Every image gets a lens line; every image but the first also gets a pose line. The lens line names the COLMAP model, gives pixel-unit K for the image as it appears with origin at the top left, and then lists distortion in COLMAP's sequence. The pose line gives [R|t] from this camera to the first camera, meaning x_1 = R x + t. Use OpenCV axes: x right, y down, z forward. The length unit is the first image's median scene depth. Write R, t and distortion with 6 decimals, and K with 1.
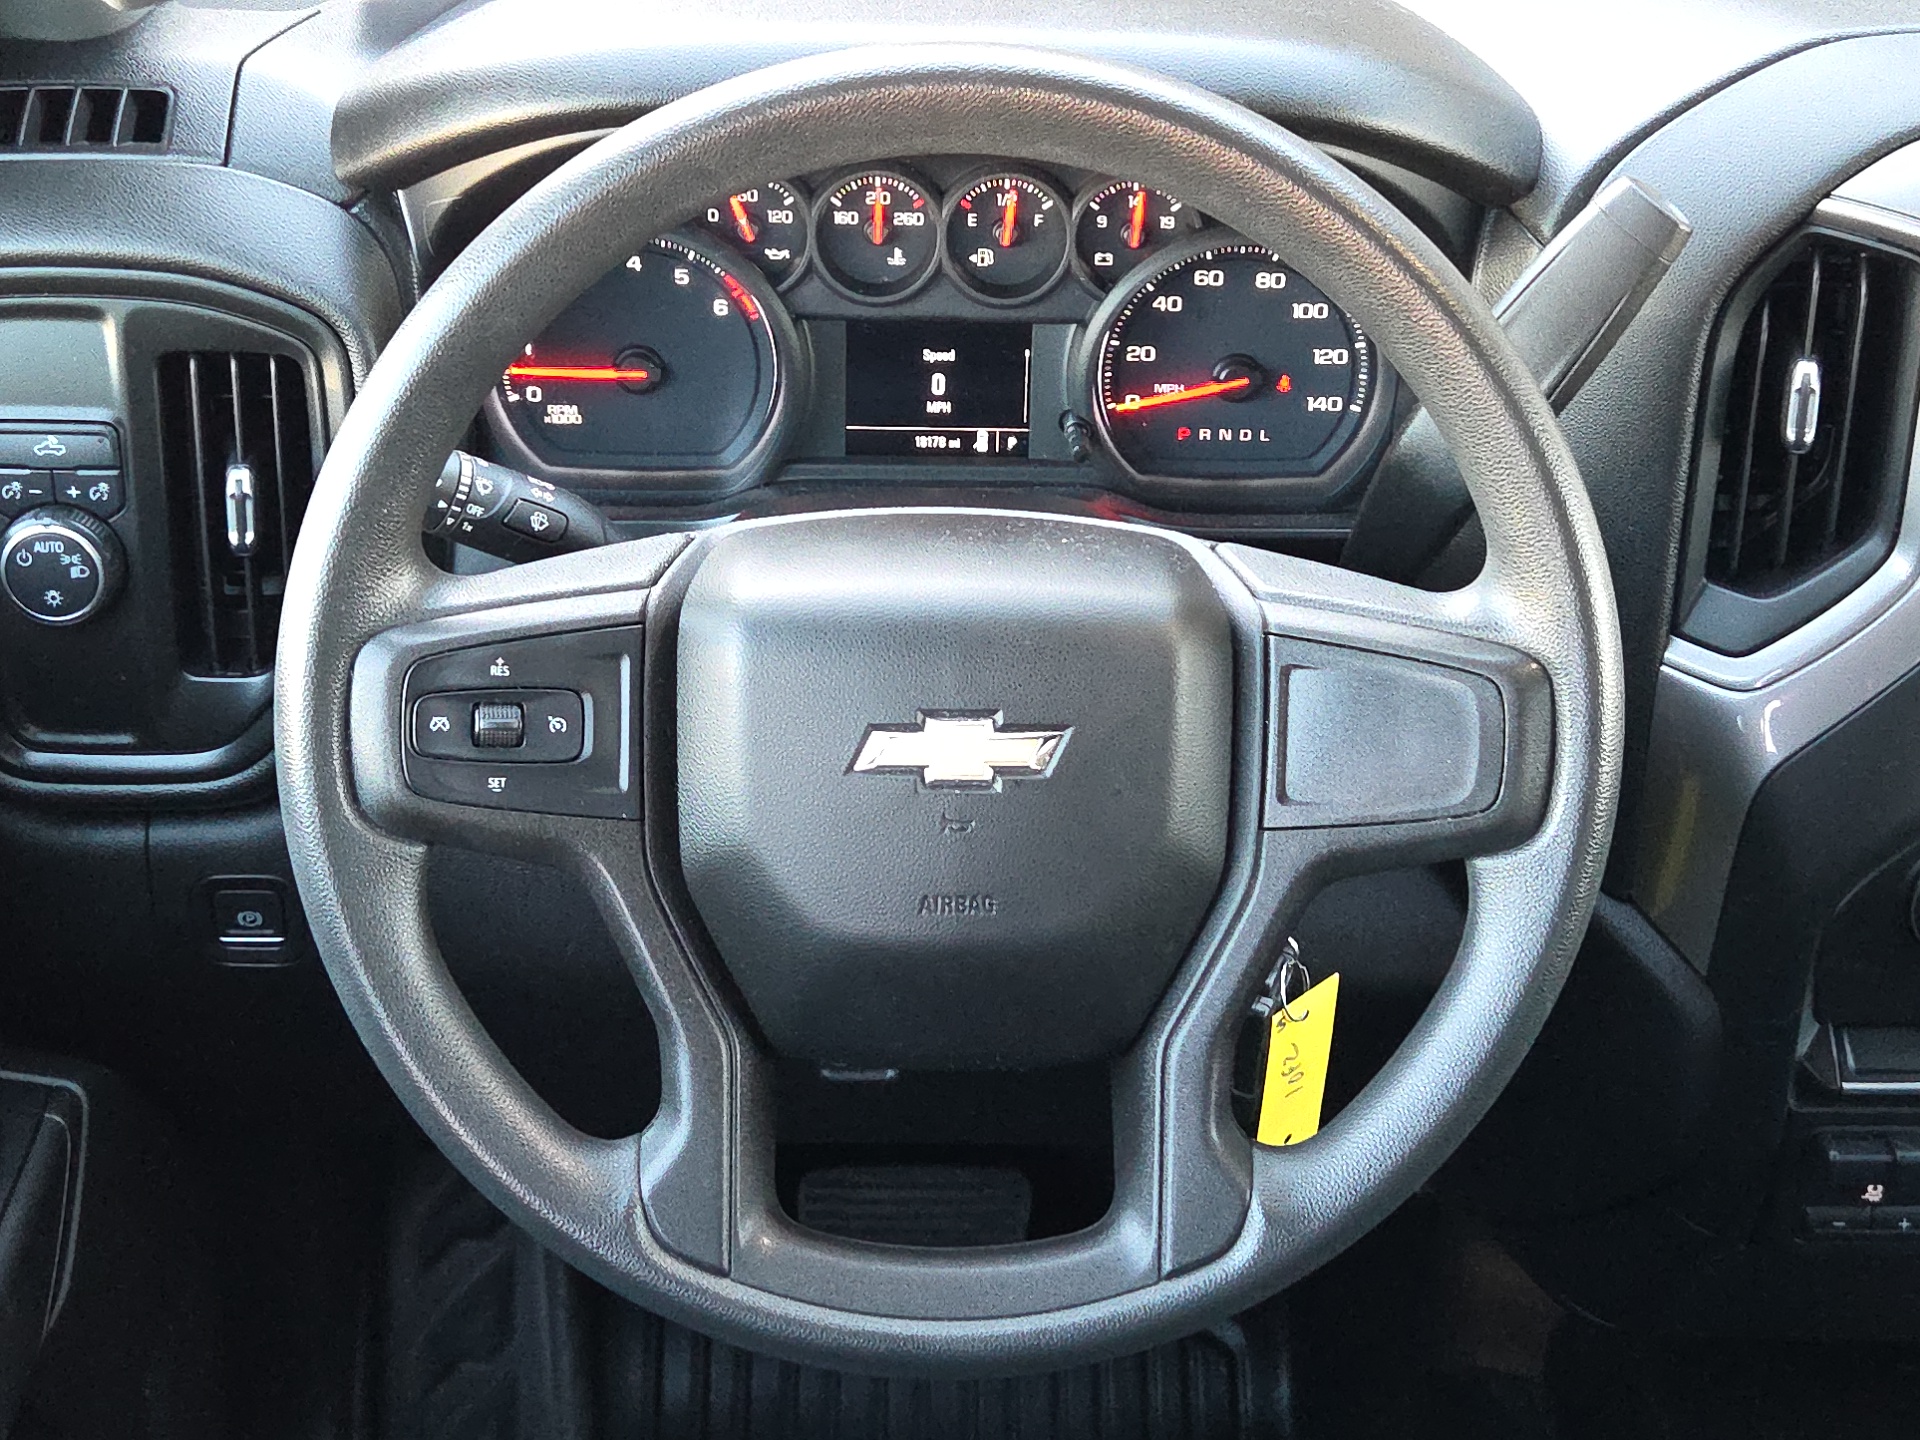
lens RADIAL K [[2729.5, 0, 962.3], [0, 2729.5, 697.3], [0, 0, 1]] dist [0.097070, -0.056154]
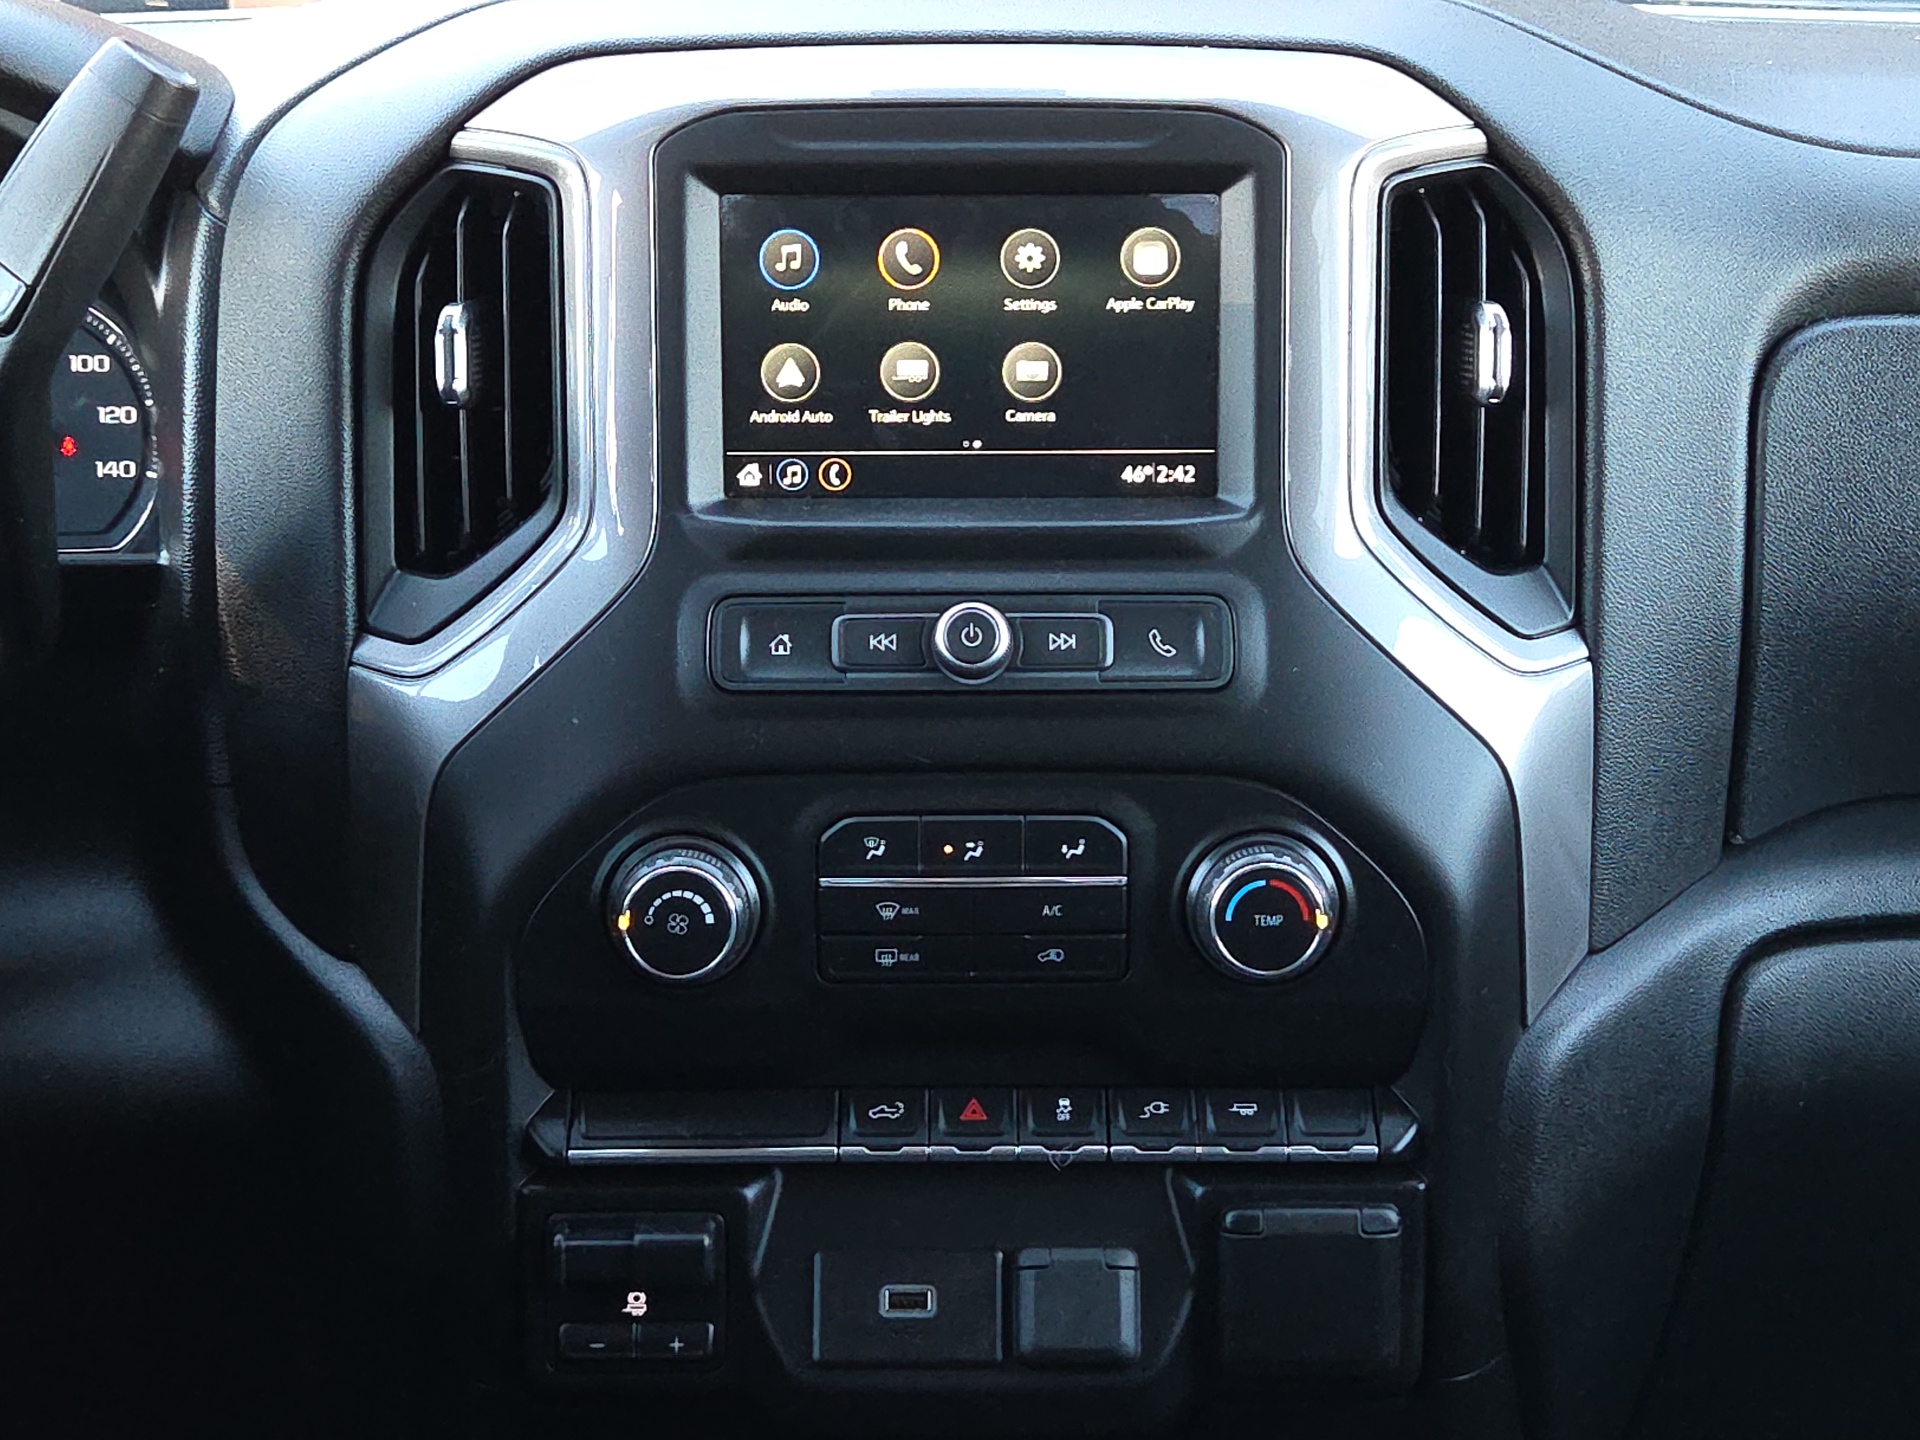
lens RADIAL K [[3227.3, 0, 960.2], [0, 3227.3, 690.3], [0, 0, 1]] dist [0.134236, -0.263837]
pose [[0.999300, -0.015619, -0.034003, 0.461690], [0.004716, 0.954042, -0.299636, 0.293768], [0.037120, 0.299266, 0.953447, 0.016911]]
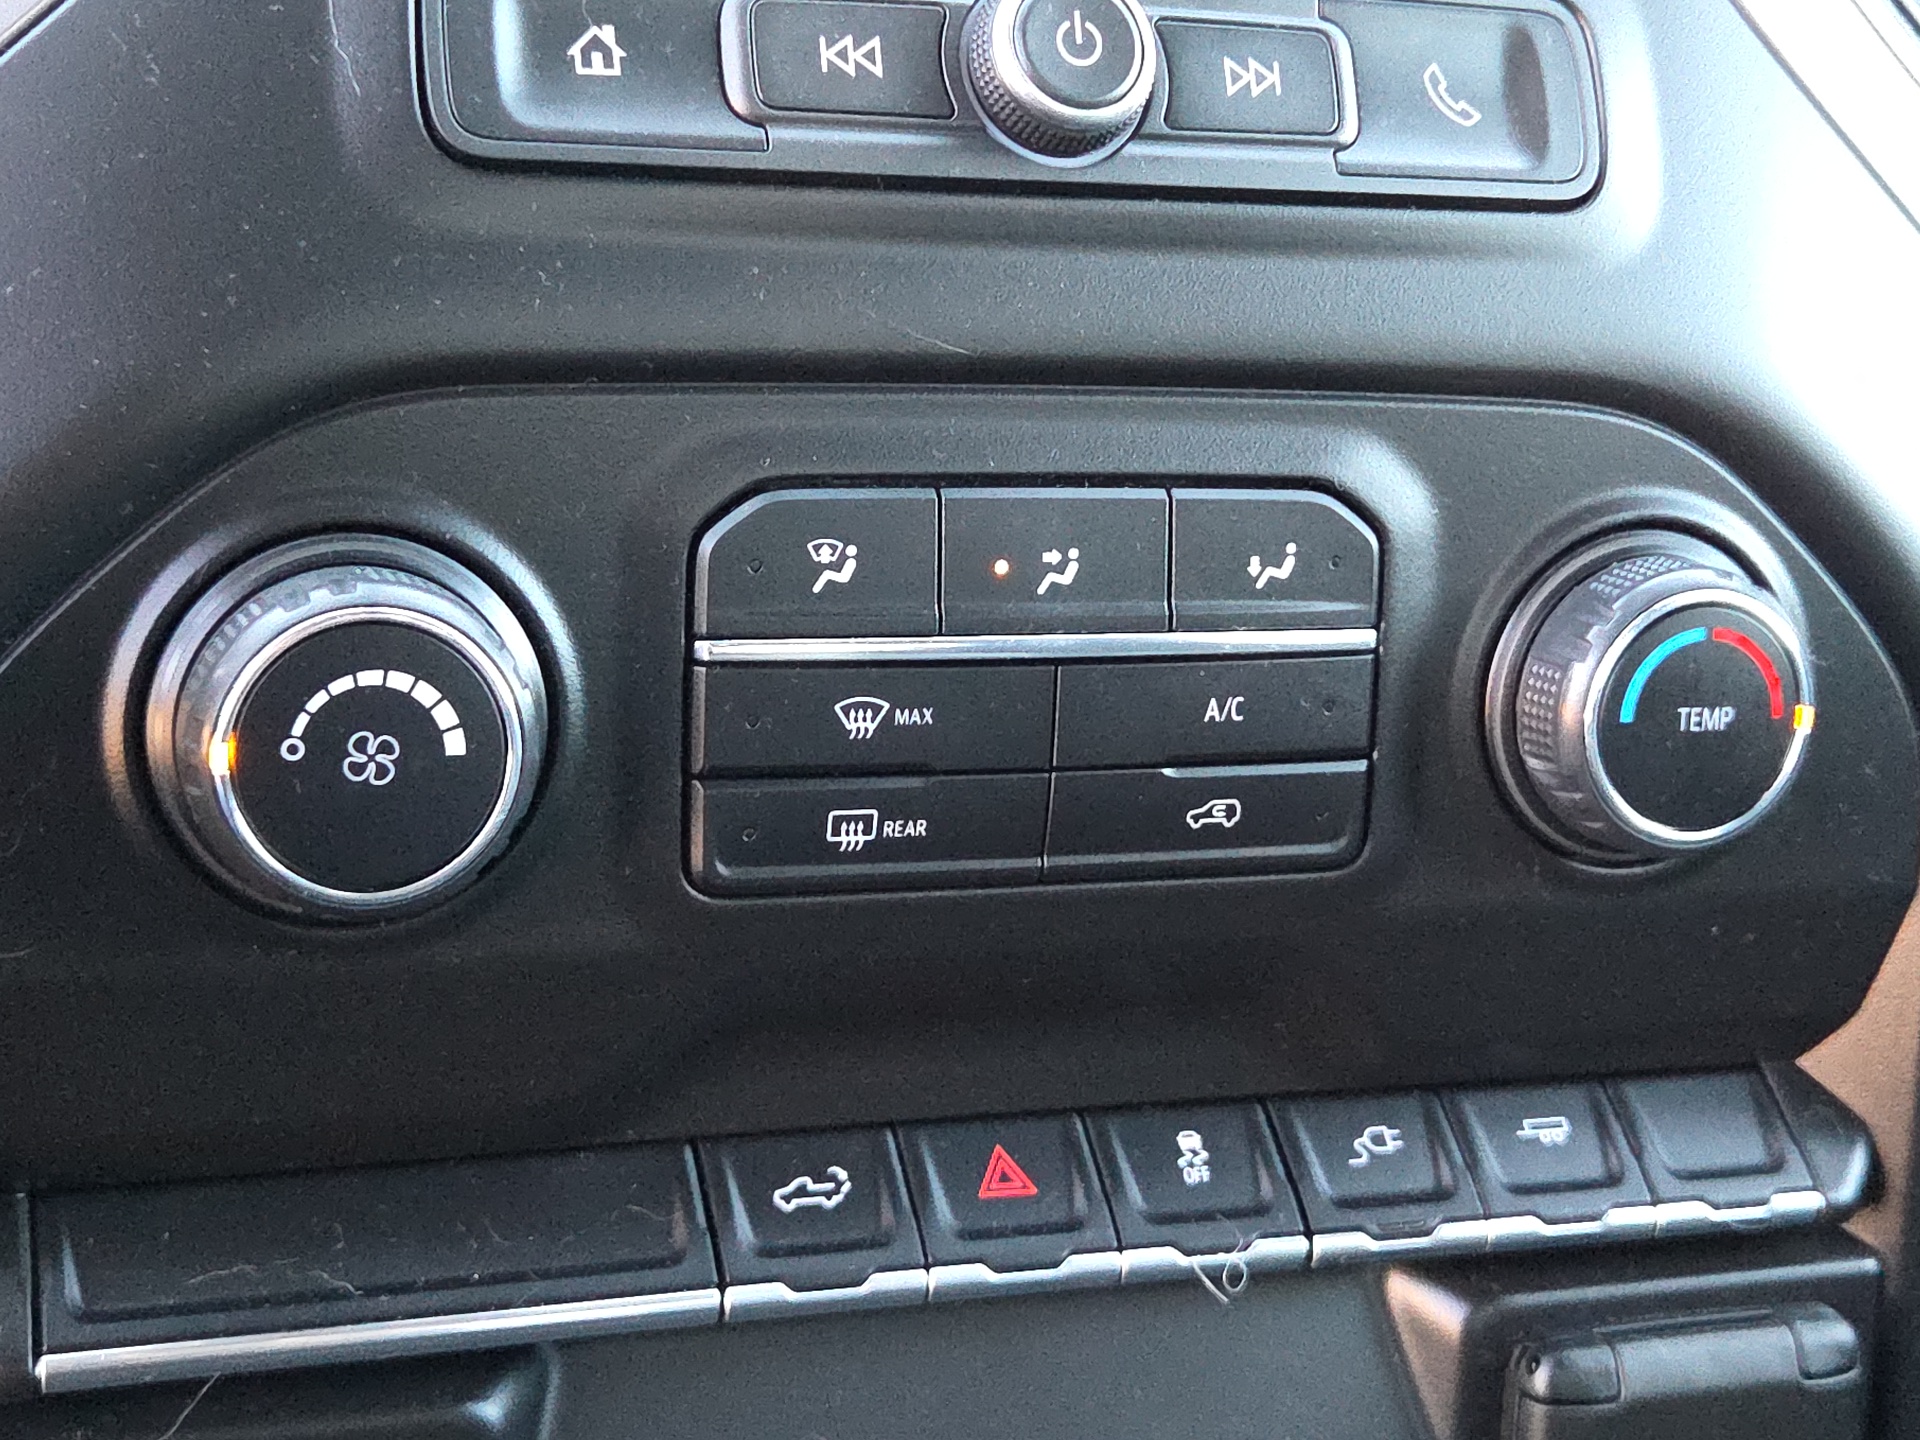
lens RADIAL K [[2917.7, 0, 959.8], [0, 2917.7, 712.7], [0, 0, 1]] dist [0.135186, -0.578850]
pose [[0.952493, -0.033683, 0.302691, 0.310794], [0.112860, 0.962144, -0.248076, 0.159445], [-0.282877, 0.270453, 0.920237, 0.612309]]
